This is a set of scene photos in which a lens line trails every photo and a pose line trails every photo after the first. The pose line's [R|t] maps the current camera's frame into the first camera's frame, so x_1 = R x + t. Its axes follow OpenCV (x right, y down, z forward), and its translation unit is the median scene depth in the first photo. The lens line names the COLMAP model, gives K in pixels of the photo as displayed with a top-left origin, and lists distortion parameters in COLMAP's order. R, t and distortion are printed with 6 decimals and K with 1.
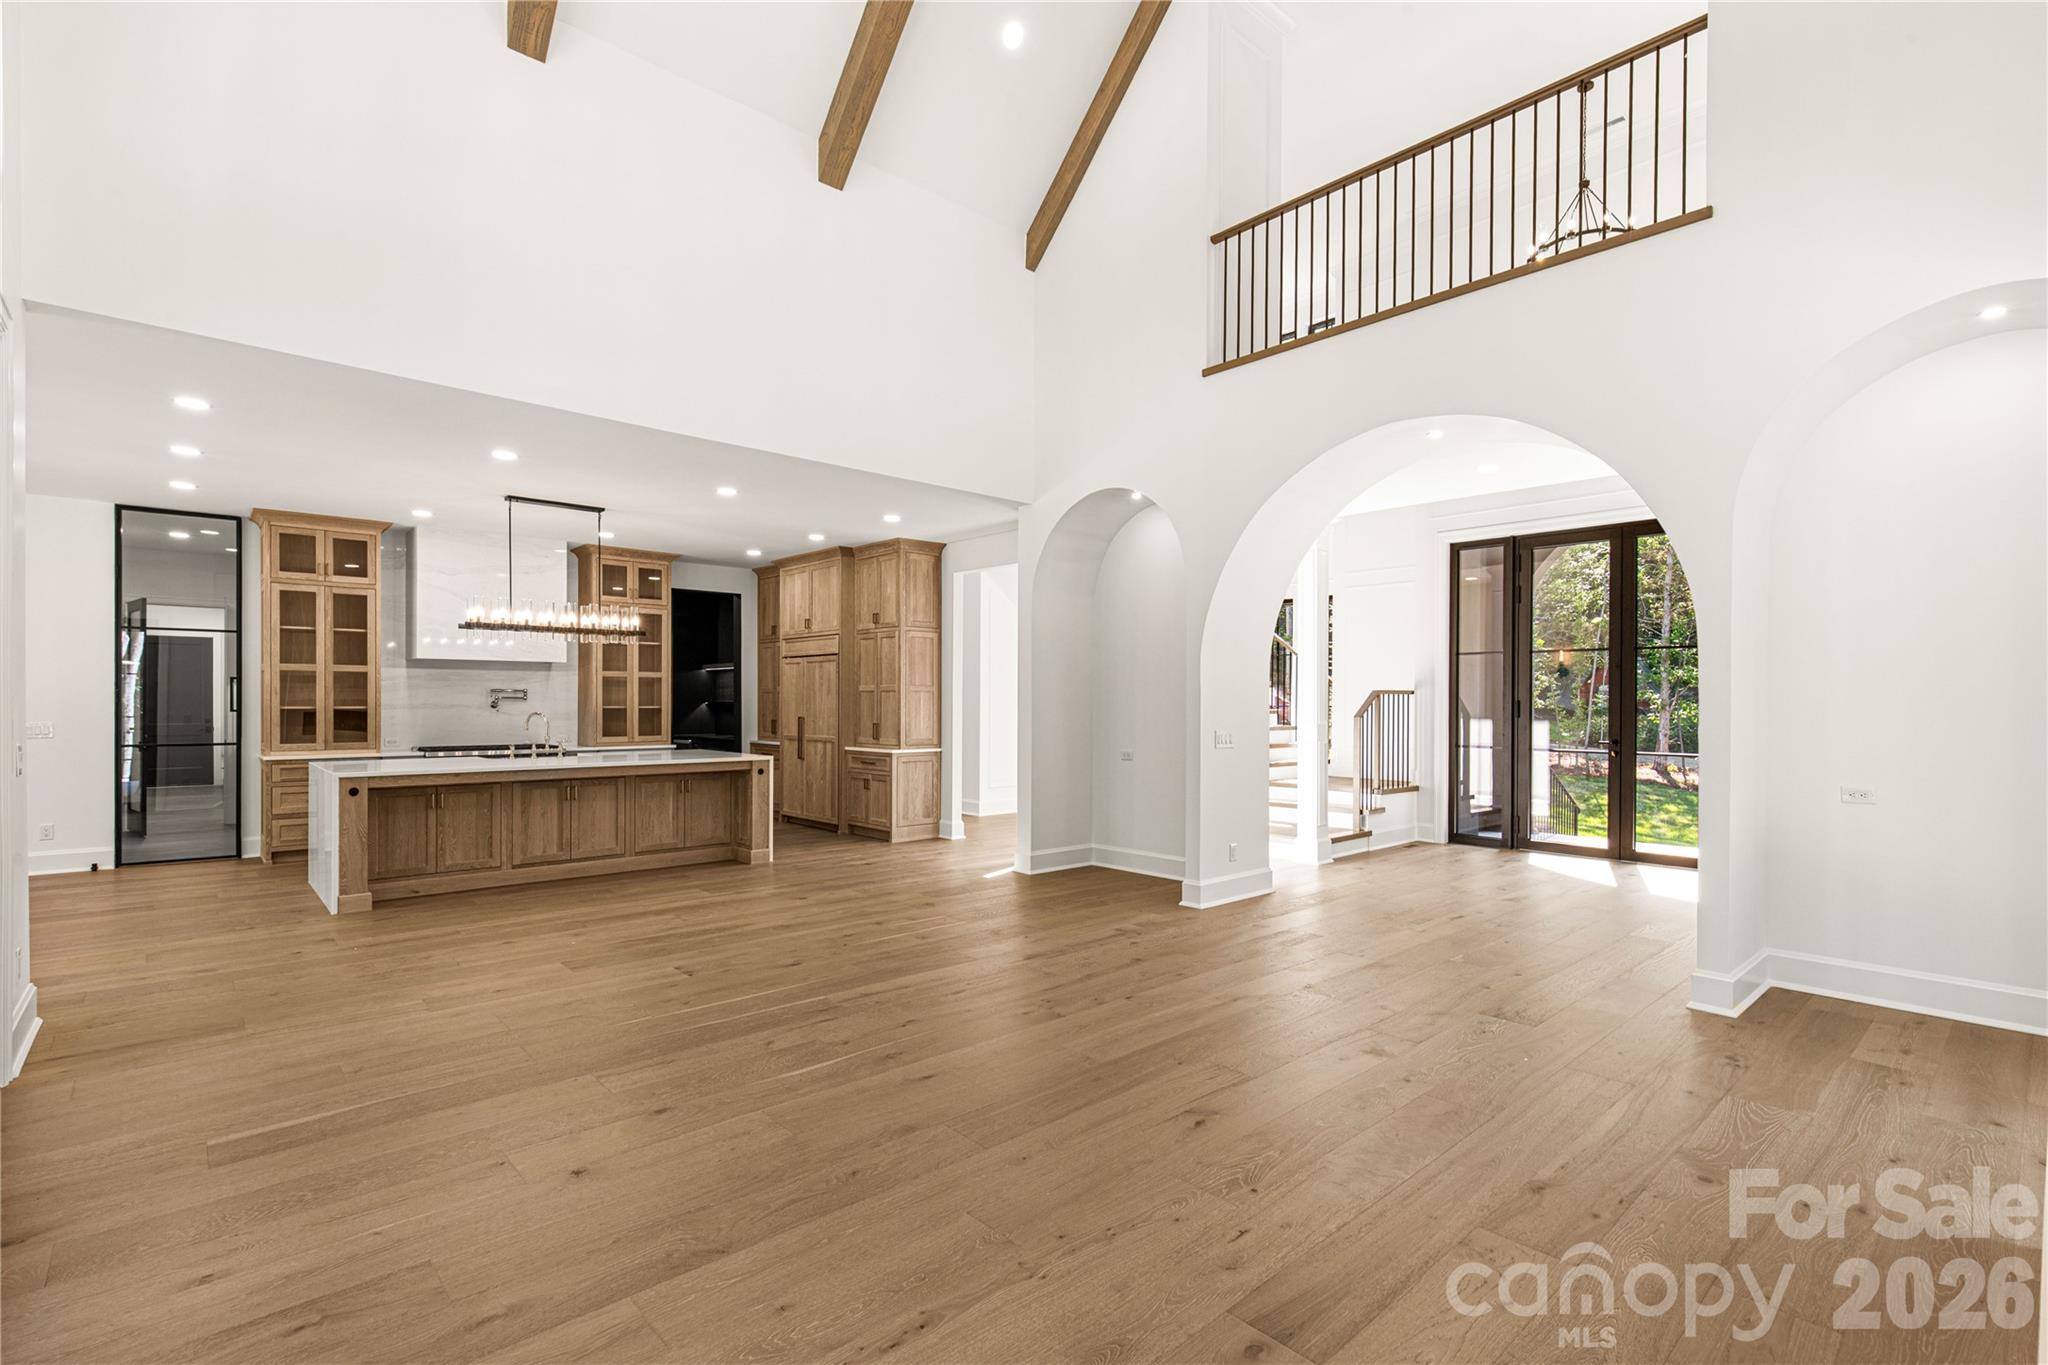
lens RADIAL K [[937.3, 0, 1024.0], [0, 937.3, 682.5], [0, 0, 1]] dist [0.000829, 0.000093]
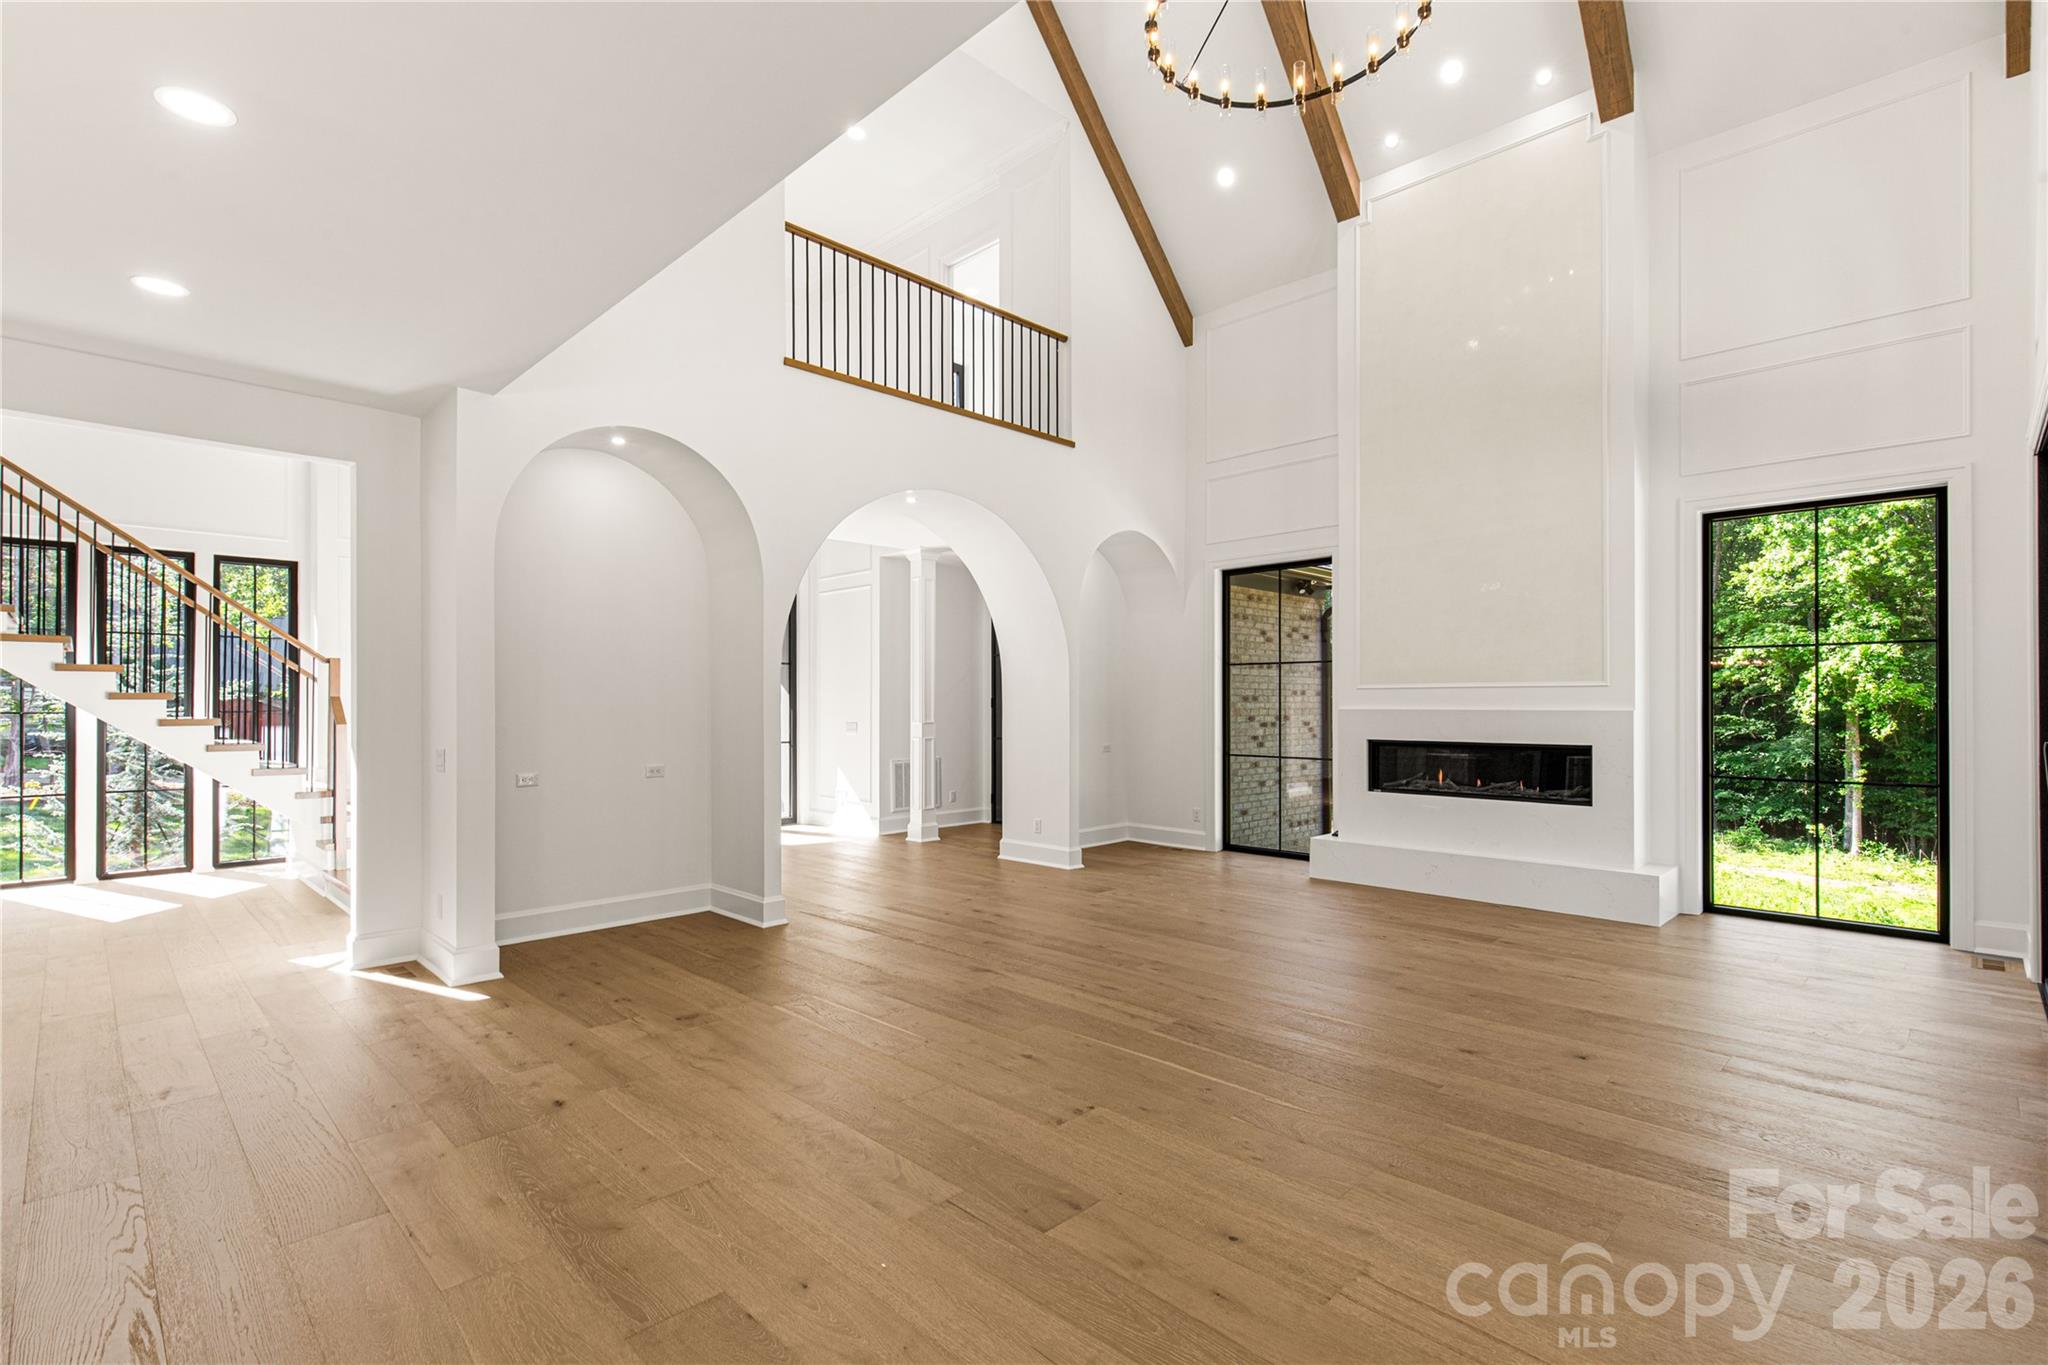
lens RADIAL K [[937.3, 0, 1024.0], [0, 937.3, 682.5], [0, 0, 1]] dist [0.000829, 0.000093]
pose [[-0.044156, 0.020158, 0.998821, -1.174877], [-0.022392, 0.999525, -0.021162, 0.016555], [-0.998774, -0.023300, -0.043684, 1.216782]]
